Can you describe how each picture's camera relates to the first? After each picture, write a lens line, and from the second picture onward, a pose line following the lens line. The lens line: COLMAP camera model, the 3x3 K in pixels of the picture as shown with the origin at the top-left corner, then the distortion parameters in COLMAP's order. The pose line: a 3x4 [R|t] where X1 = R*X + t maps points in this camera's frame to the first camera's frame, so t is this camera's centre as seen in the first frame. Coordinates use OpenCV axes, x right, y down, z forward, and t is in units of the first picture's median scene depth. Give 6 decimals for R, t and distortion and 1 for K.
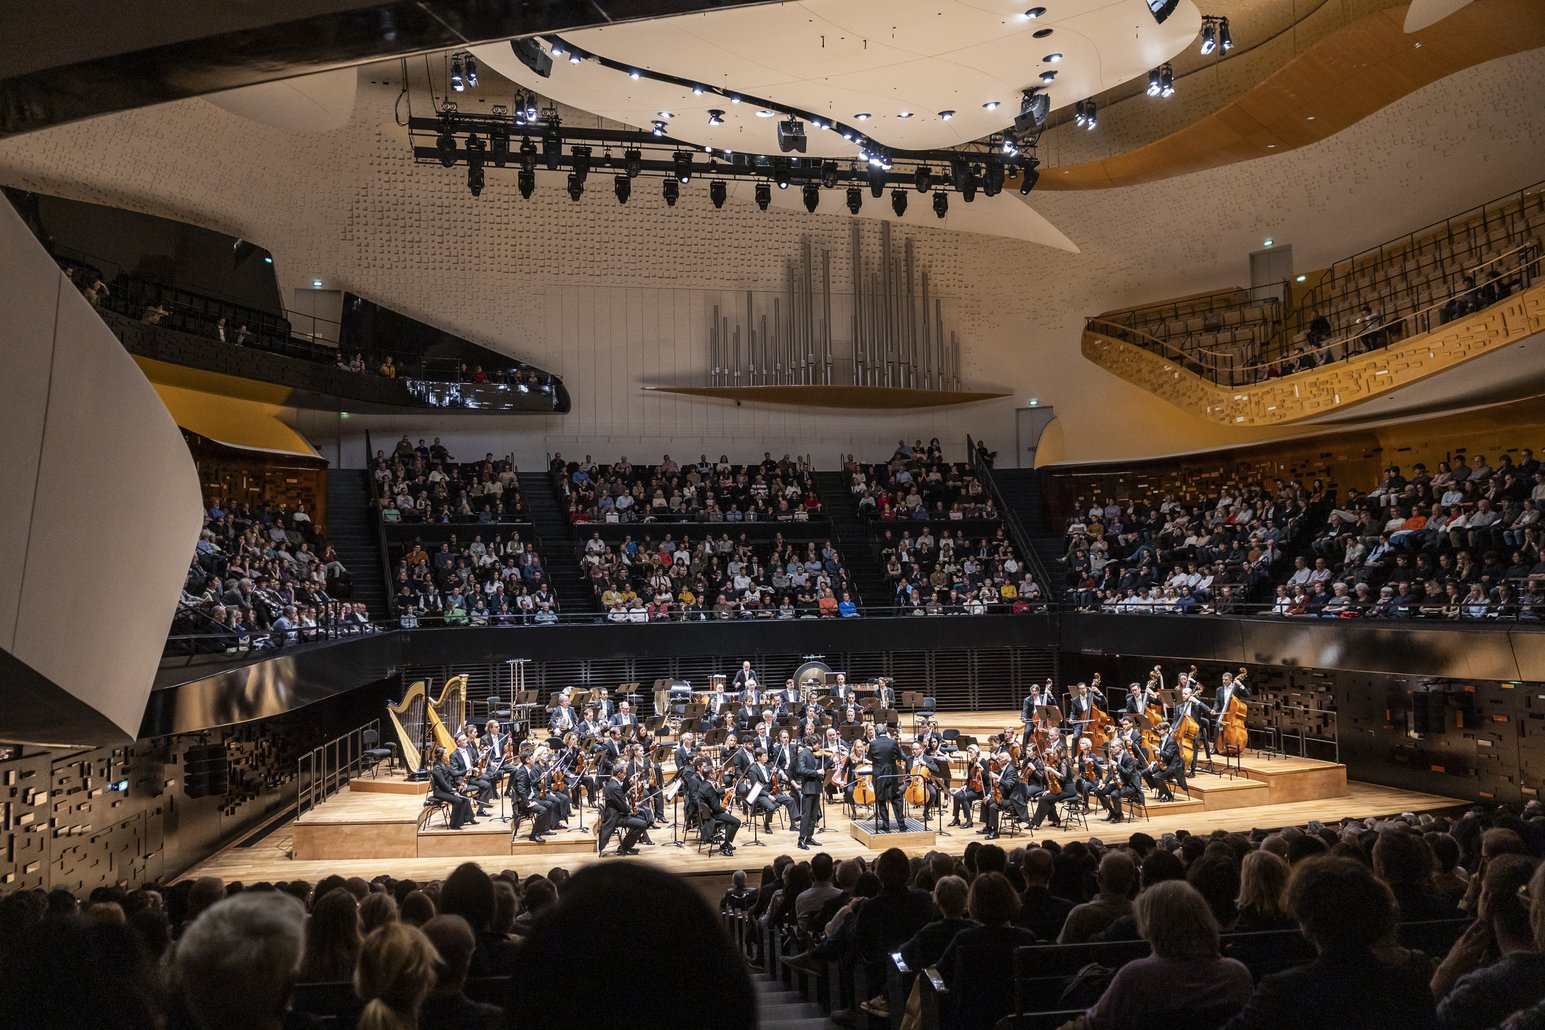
lens RADIAL K [[1088.9, 0, 772.5], [0, 1088.9, 515.0], [0, 0, 1]] dist [-0.001987, 0.003463]
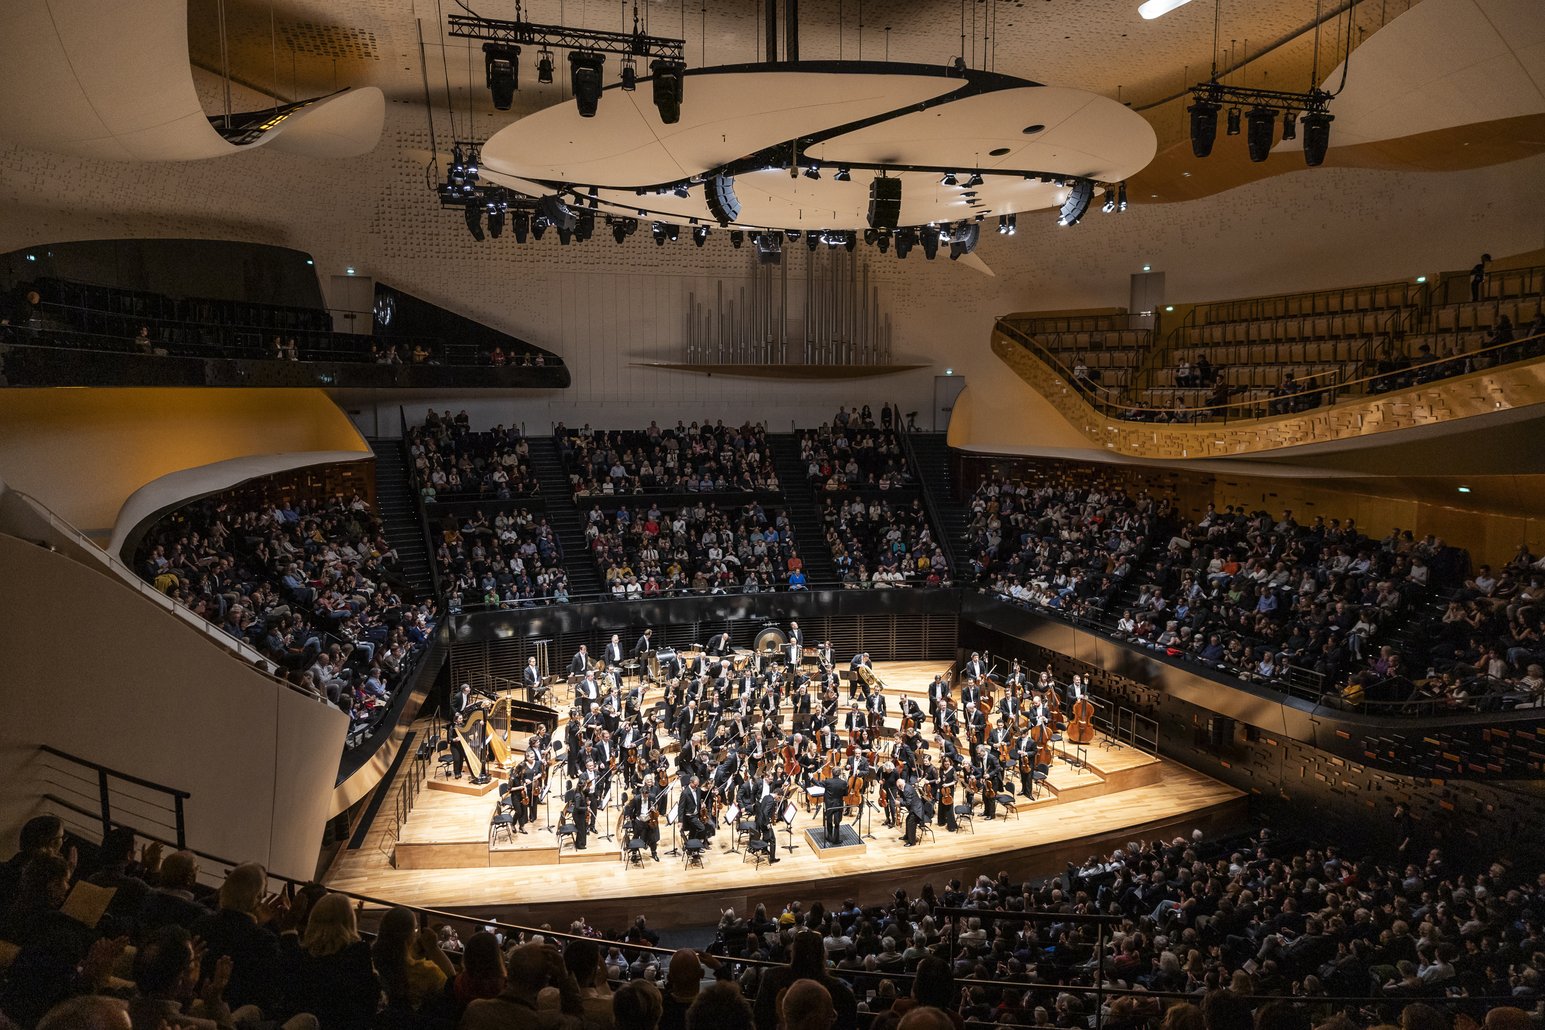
lens RADIAL K [[908.3, 0, 772.5], [0, 908.3, 515.0], [0, 0, 1]] dist [0.000223, 0.001429]
pose [[0.998265, 0.015776, 0.056734, -0.018566], [-0.024821, 0.986405, 0.162448, -0.134634], [-0.053400, -0.163574, 0.985085, -0.029500]]
